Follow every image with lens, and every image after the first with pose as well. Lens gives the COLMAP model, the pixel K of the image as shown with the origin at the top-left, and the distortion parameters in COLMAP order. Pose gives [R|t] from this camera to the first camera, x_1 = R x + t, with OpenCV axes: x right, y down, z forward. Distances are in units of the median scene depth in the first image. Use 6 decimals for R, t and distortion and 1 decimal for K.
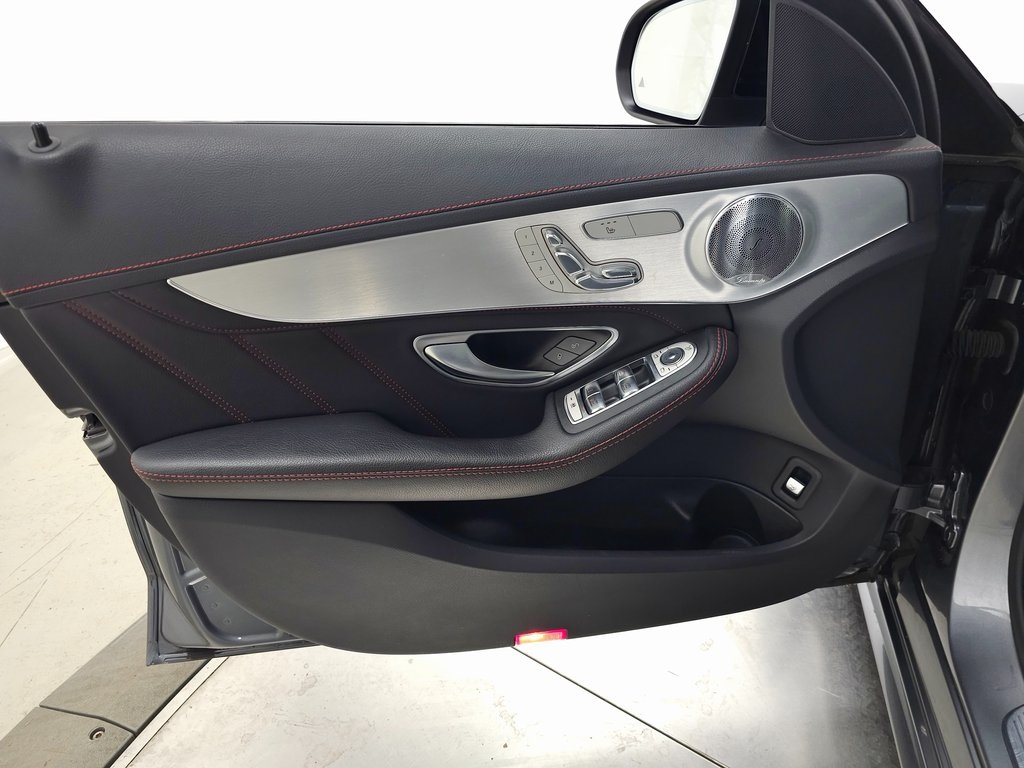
lens RADIAL K [[705.9, 0, 503.4], [0, 705.9, 383.0], [0, 0, 1]] dist [0.046324, -0.053301]
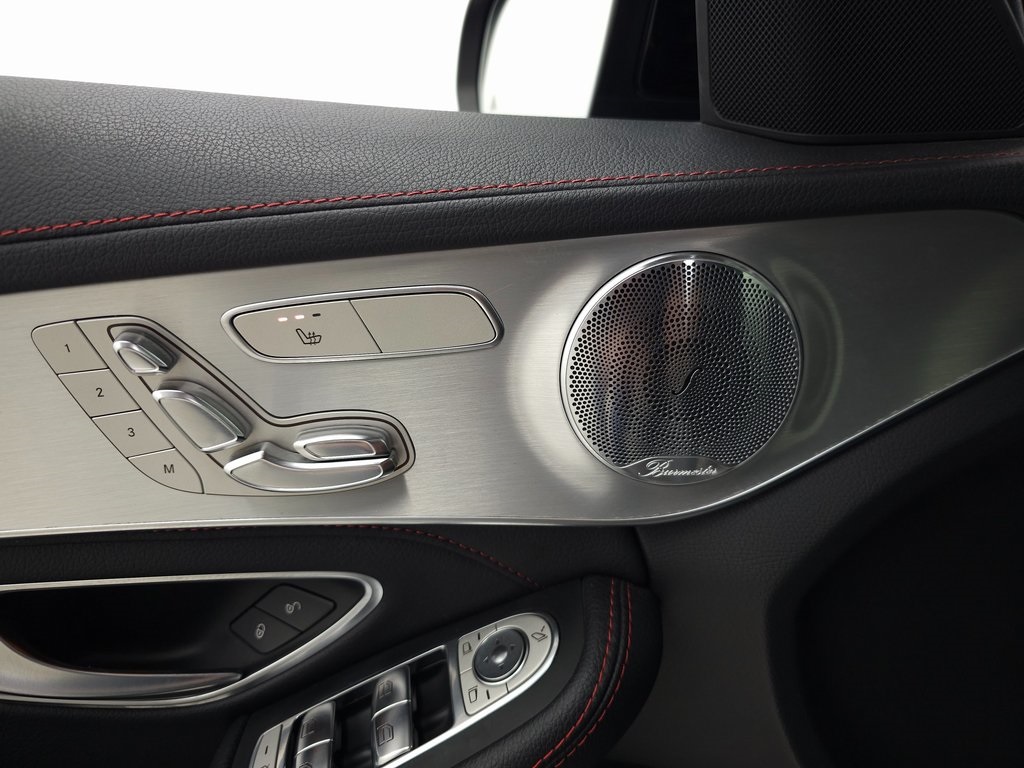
lens RADIAL K [[705.9, 0, 516.8], [0, 705.9, 379.1], [0, 0, 1]] dist [0.046324, -0.053301]
pose [[0.997388, 0.026268, 0.067279, 0.217351], [-0.011732, 0.978069, -0.207950, -0.106991], [-0.071266, 0.206618, 0.975823, 0.577802]]
